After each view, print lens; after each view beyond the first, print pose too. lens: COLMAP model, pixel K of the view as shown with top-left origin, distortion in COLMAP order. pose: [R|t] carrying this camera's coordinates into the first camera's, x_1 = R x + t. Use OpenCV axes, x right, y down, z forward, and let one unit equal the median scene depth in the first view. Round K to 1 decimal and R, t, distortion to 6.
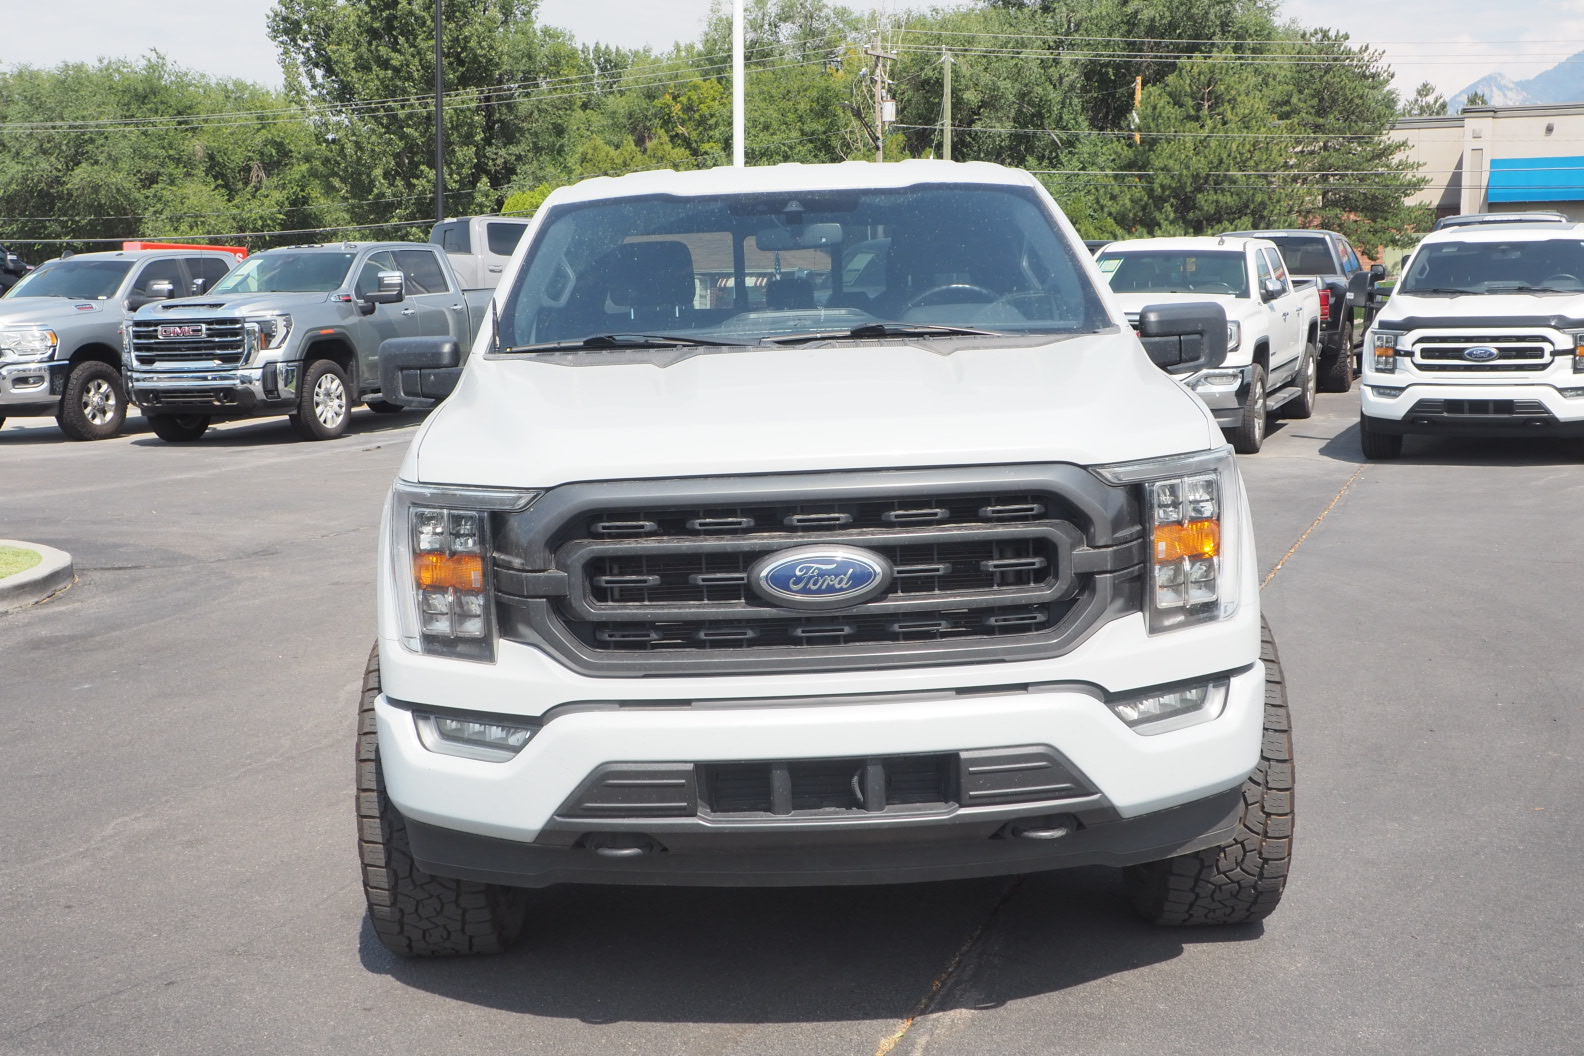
lens RADIAL K [[1984.0, 0, 788.8], [0, 1984.0, 570.7], [0, 0, 1]] dist [0.001648, 0.000000]
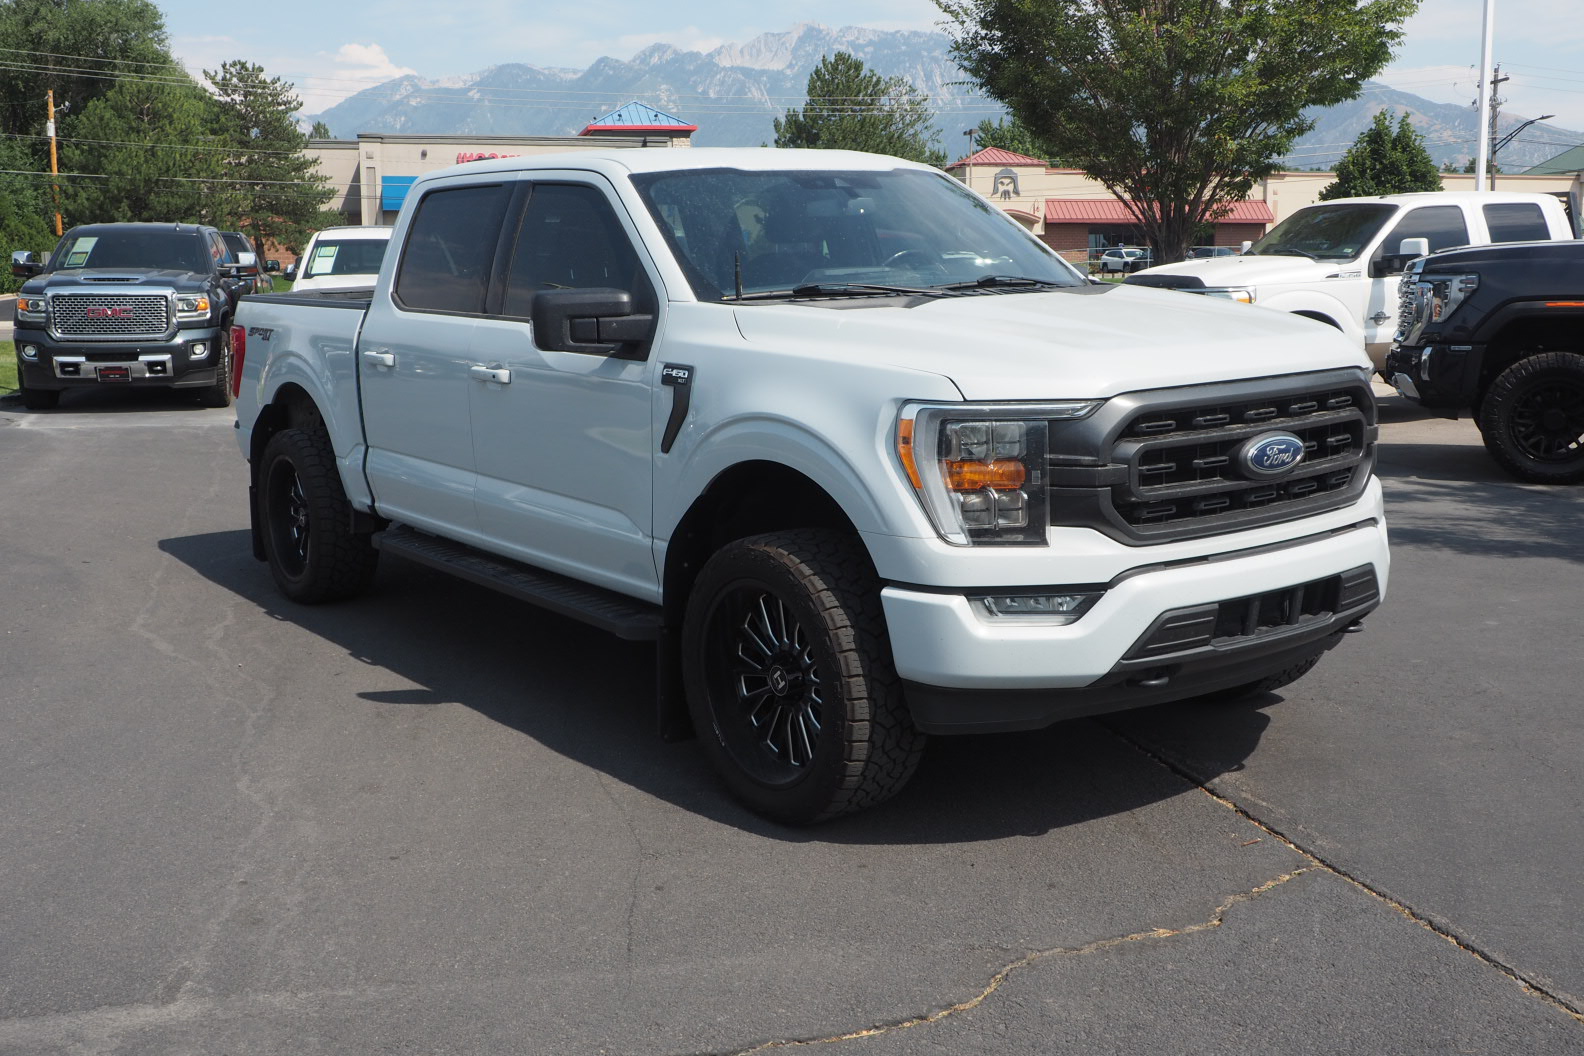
lens RADIAL K [[1614.1, 0, 787.6], [0, 1614.1, 519.0], [0, 0, 1]] dist [-0.014224, 0.000000]
pose [[0.799623, -0.083155, 0.594716, -0.736785], [0.079681, 0.996301, 0.032171, -0.012278], [-0.595192, 0.021663, 0.803292, 0.255047]]
